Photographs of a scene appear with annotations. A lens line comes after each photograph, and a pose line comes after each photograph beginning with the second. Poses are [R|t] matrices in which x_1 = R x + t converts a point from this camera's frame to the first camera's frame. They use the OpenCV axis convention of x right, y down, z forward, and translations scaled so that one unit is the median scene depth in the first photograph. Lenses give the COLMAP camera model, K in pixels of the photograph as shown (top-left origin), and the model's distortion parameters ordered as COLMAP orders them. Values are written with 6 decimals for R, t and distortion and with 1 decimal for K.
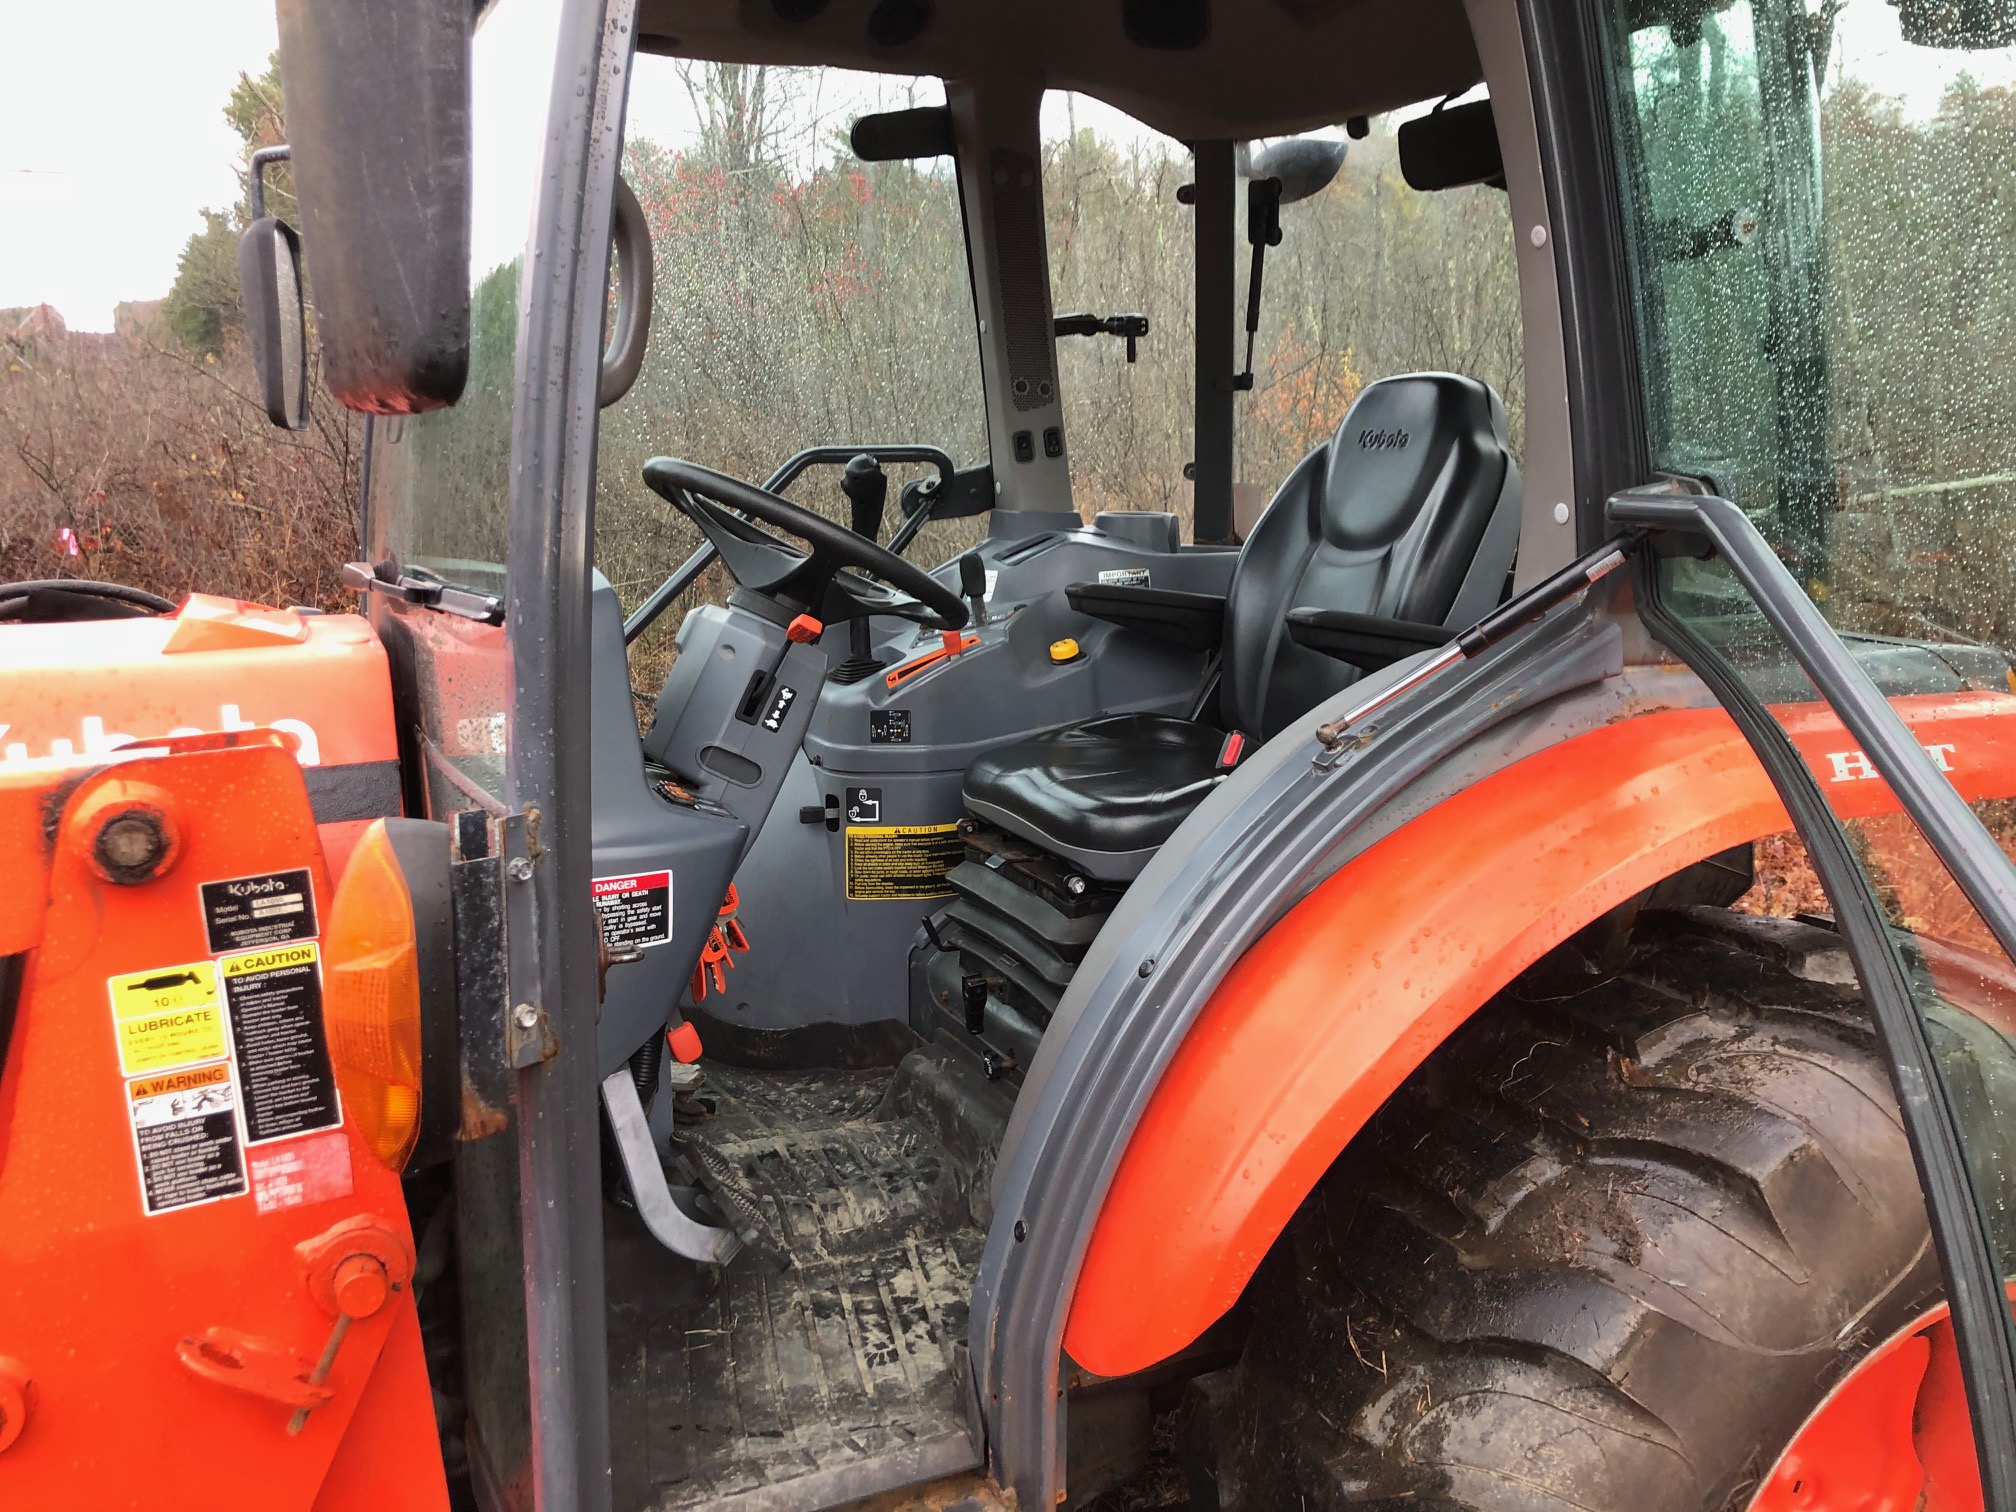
lens RADIAL K [[1657.1, 0, 995.9], [0, 1657.1, 750.7], [0, 0, 1]] dist [0.005441, 0.004834]
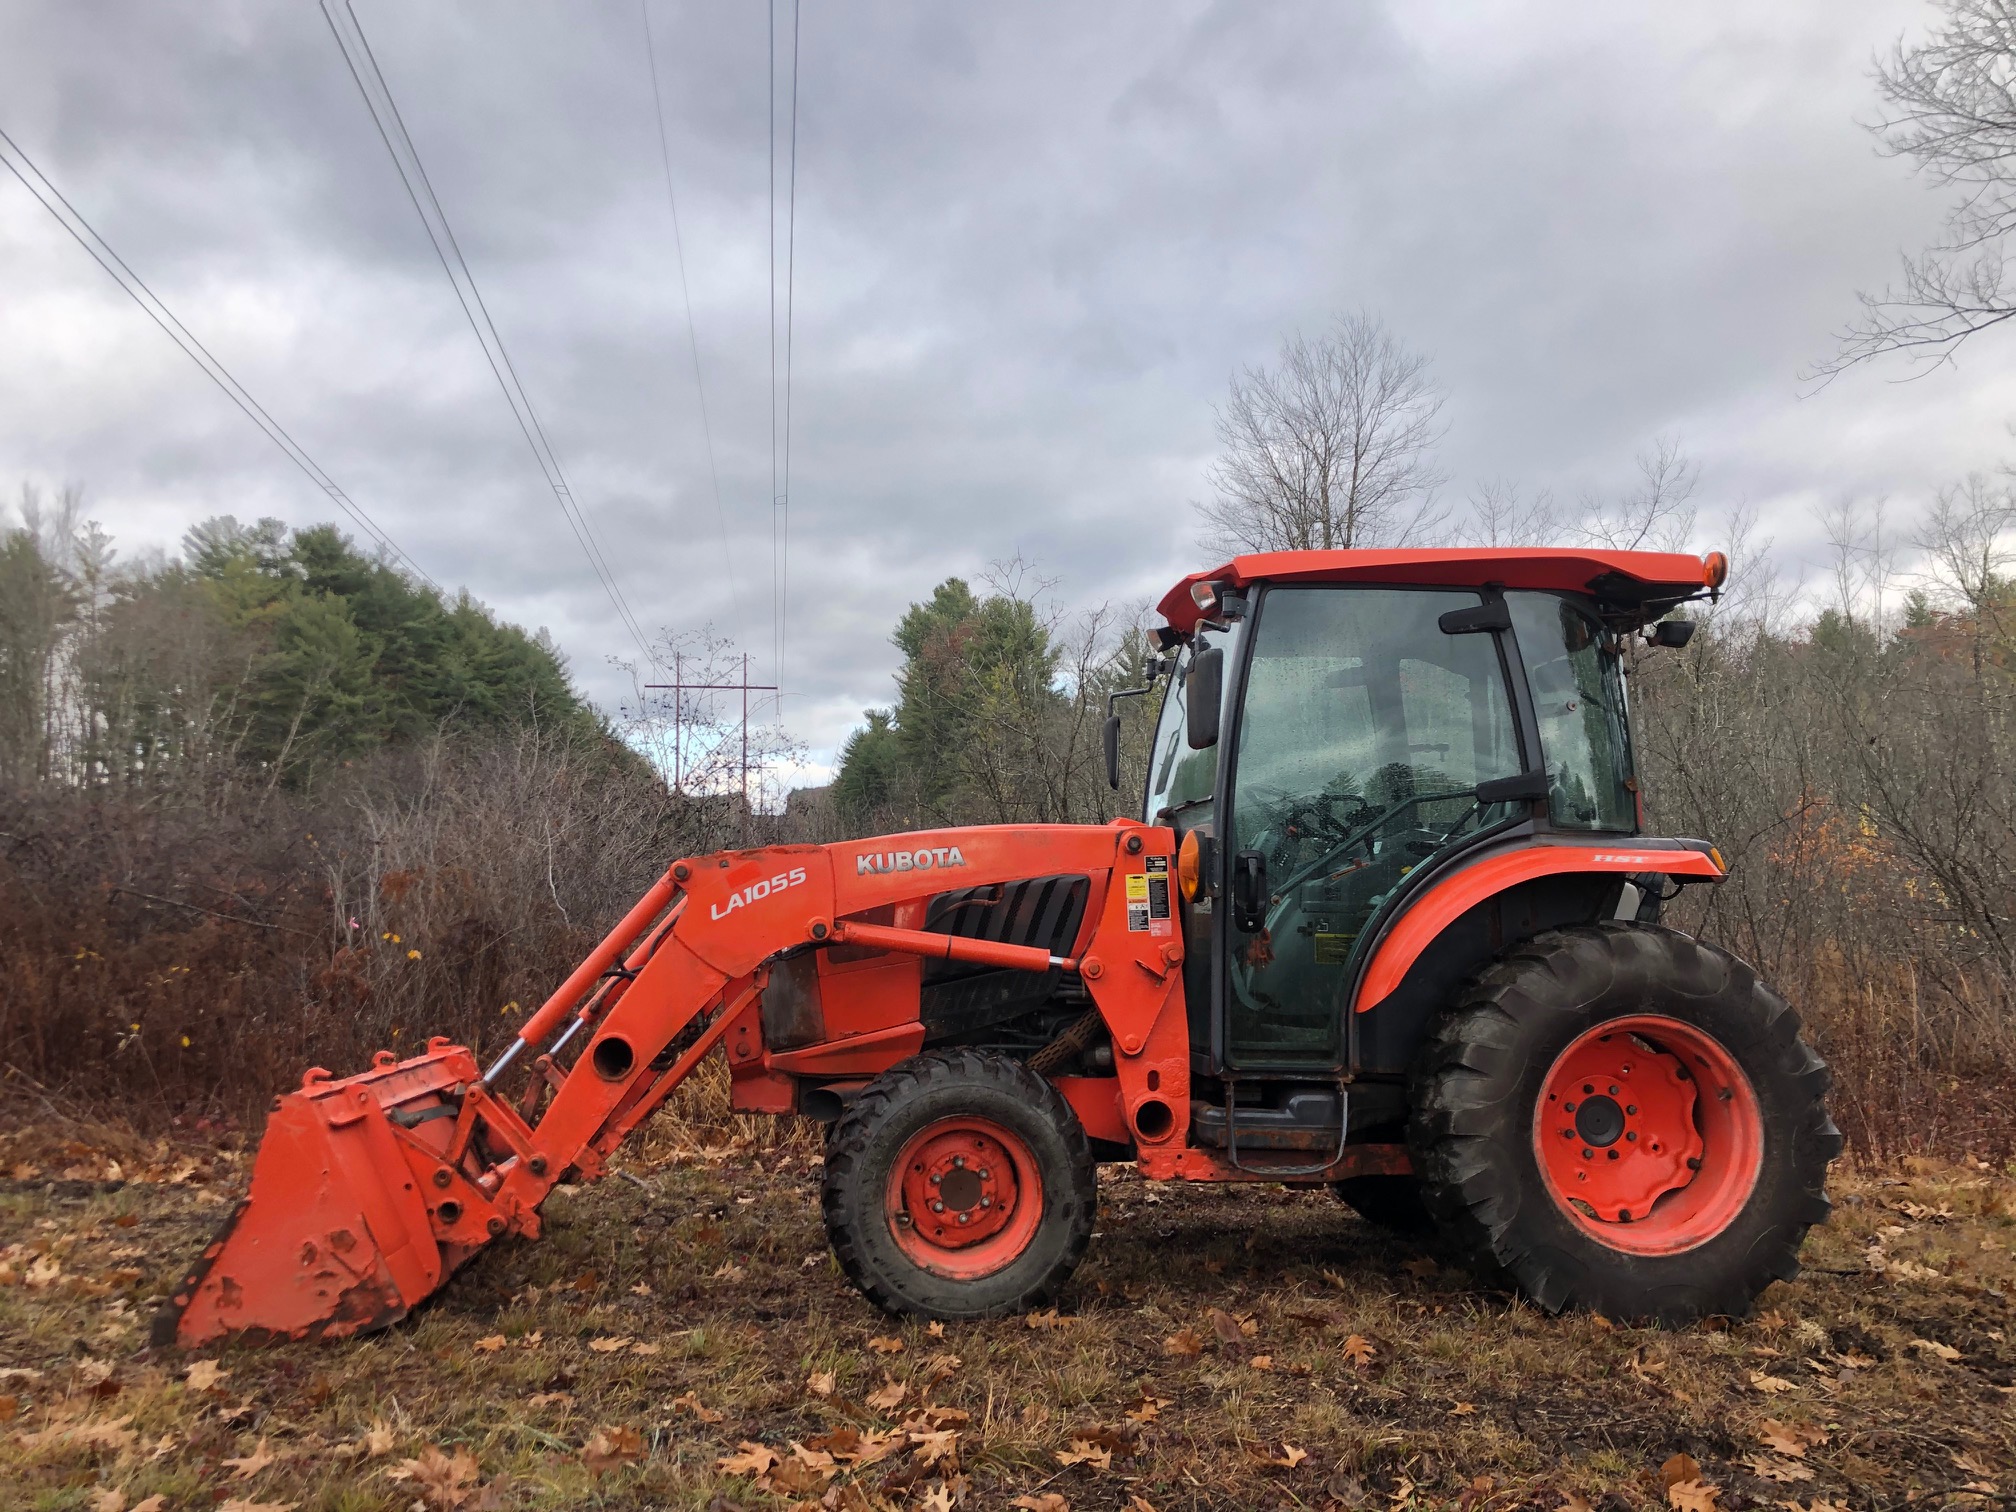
lens RADIAL K [[1657.1, 0, 1002.6], [0, 1657.1, 753.3], [0, 0, 1]] dist [0.005441, 0.004834]
pose [[0.942351, -0.032514, -0.333042, 0.556916], [-0.060211, 0.962548, -0.264339, 0.848917], [0.329164, 0.269153, 0.905101, -2.733488]]
